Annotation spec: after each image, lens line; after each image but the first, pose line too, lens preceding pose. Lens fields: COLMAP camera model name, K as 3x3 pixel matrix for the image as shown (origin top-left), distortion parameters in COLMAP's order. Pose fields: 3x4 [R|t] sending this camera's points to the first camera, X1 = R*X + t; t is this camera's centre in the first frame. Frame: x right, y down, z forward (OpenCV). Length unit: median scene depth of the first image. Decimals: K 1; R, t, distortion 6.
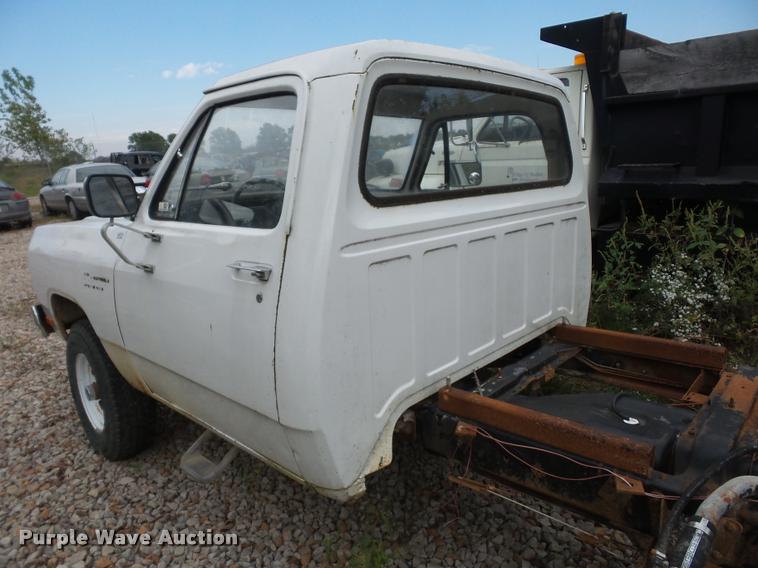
lens RADIAL K [[512.0, 0, 379.0], [0, 512.0, 284.0], [0, 0, 1]] dist [0.001828, -0.002985]
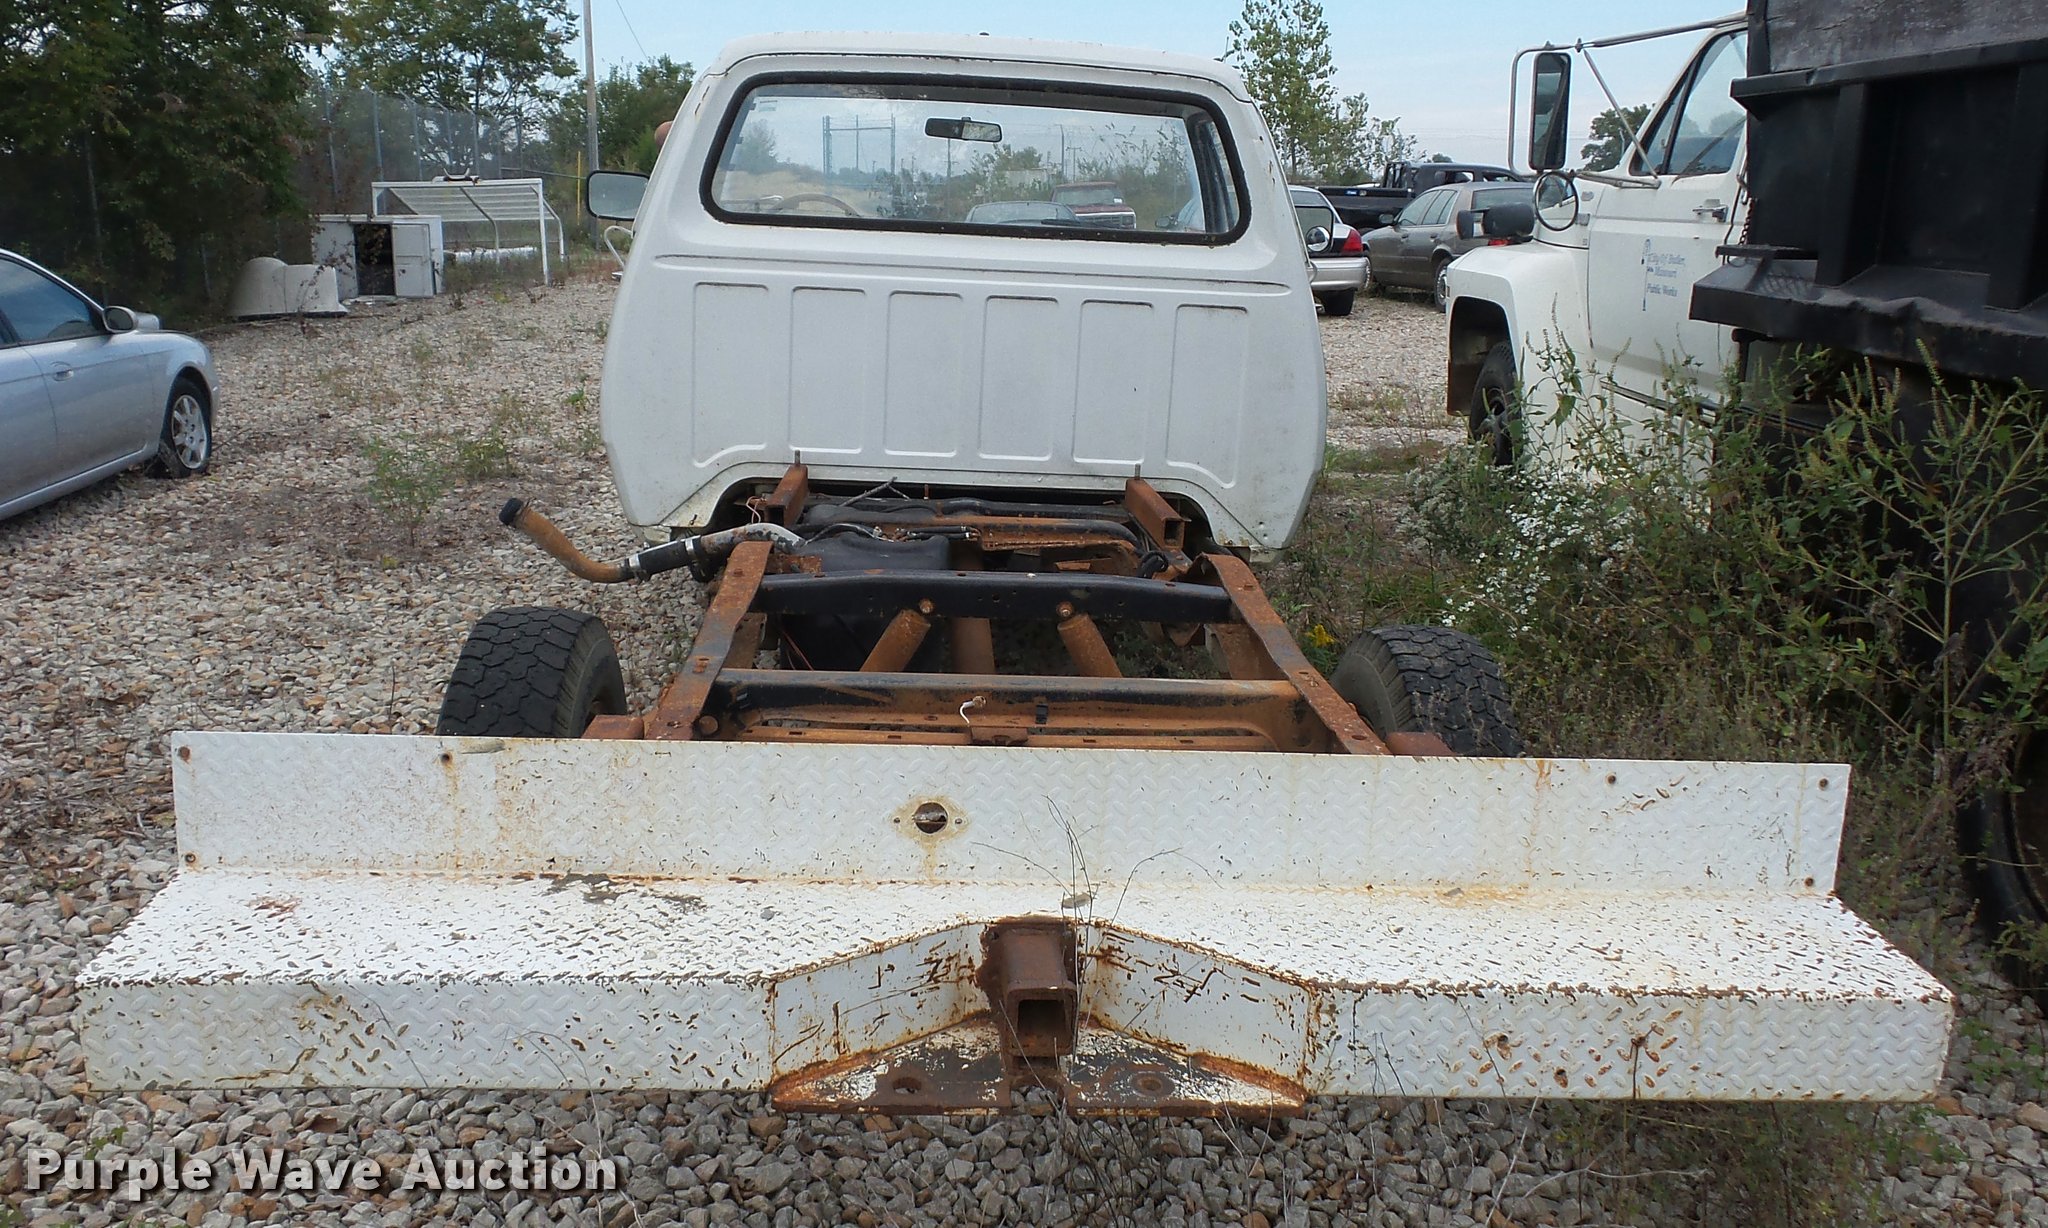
lens RADIAL K [[1691.0, 0, 1024.0], [0, 1691.0, 614.0], [0, 0, 1]] dist [-0.004455, -0.015756]
pose [[0.688141, 0.235106, -0.686431, 1.551501], [-0.232108, 0.967665, 0.098744, 0.059459], [0.687451, 0.091377, 0.720460, -0.424370]]
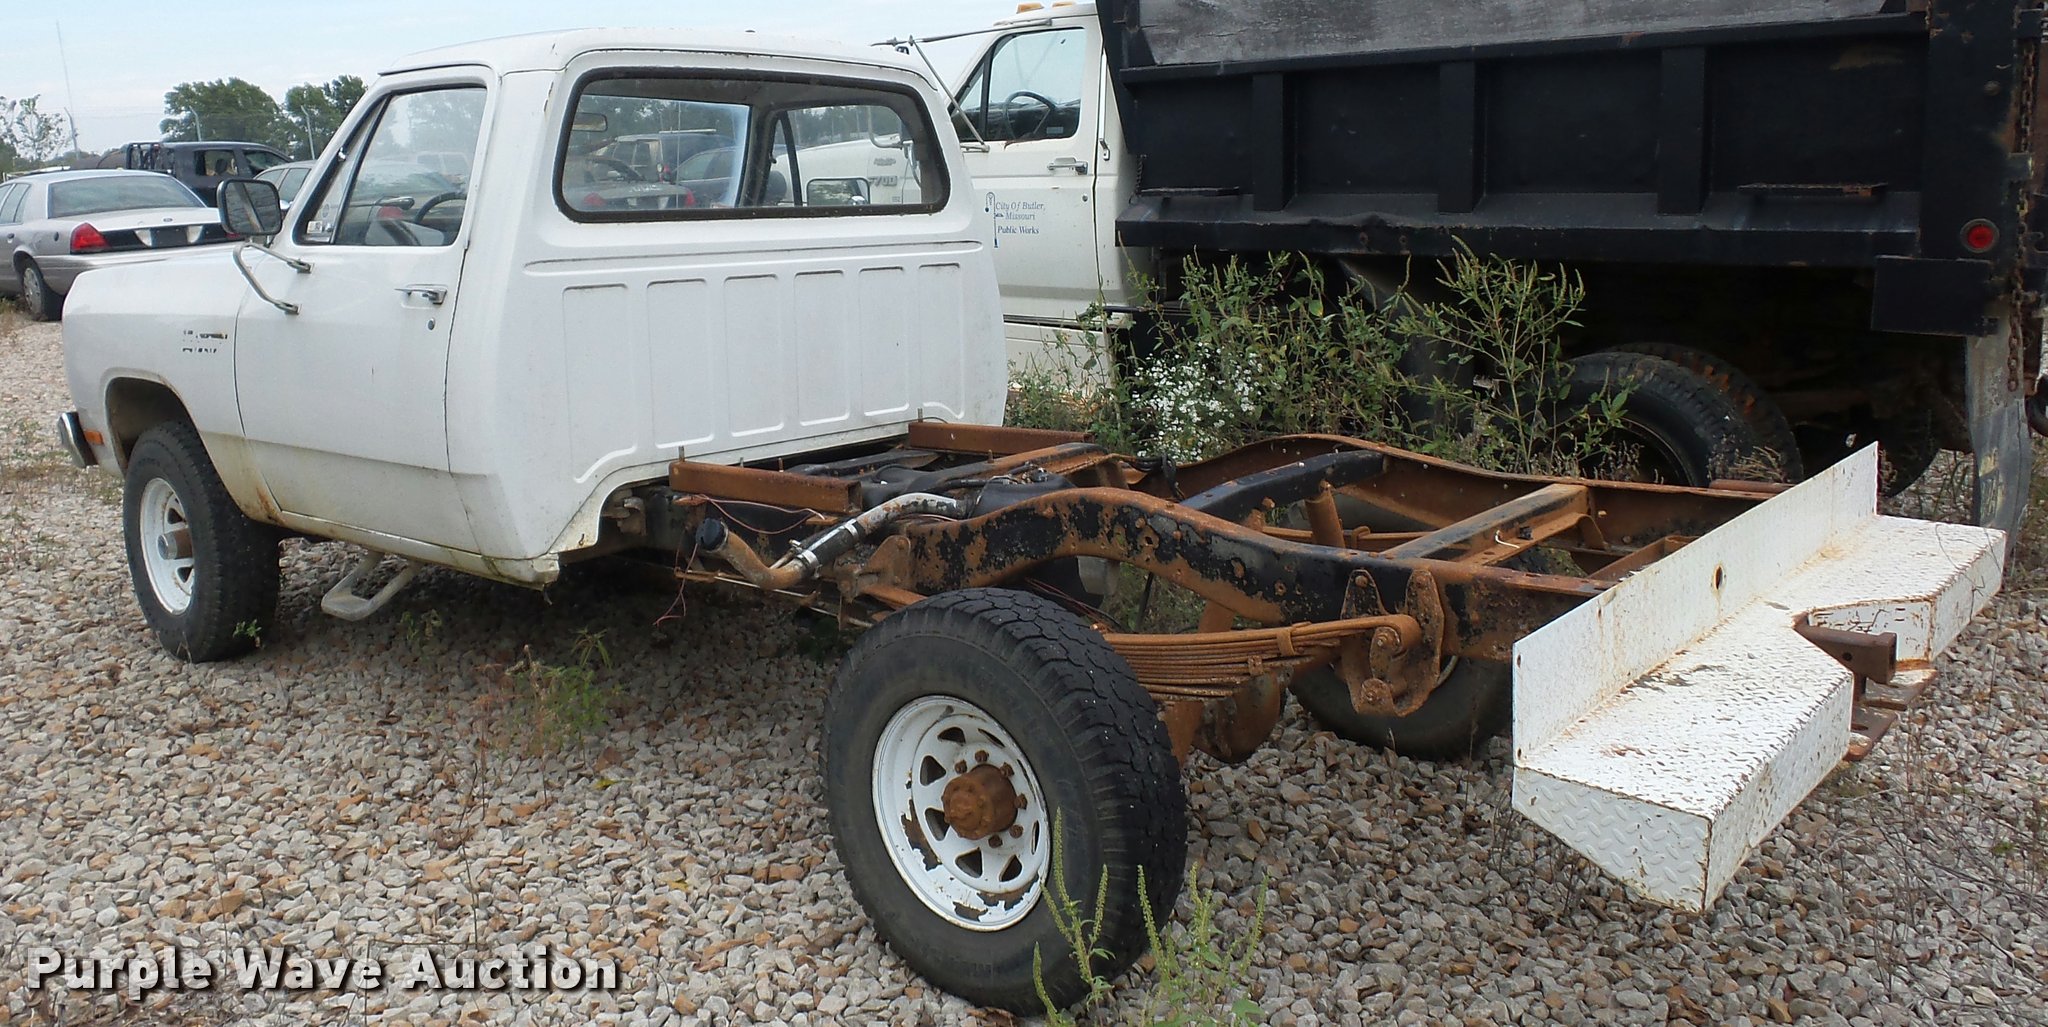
lens RADIAL K [[1662.6, 0, 1021.0], [0, 1662.6, 440.5], [0, 0, 1]] dist [-0.002790, 0.001980]
pose [[0.999230, 0.014119, 0.036602, 0.385698], [-0.011056, 0.996523, -0.082579, 0.260729], [-0.037641, 0.082111, 0.995912, -1.056301]]
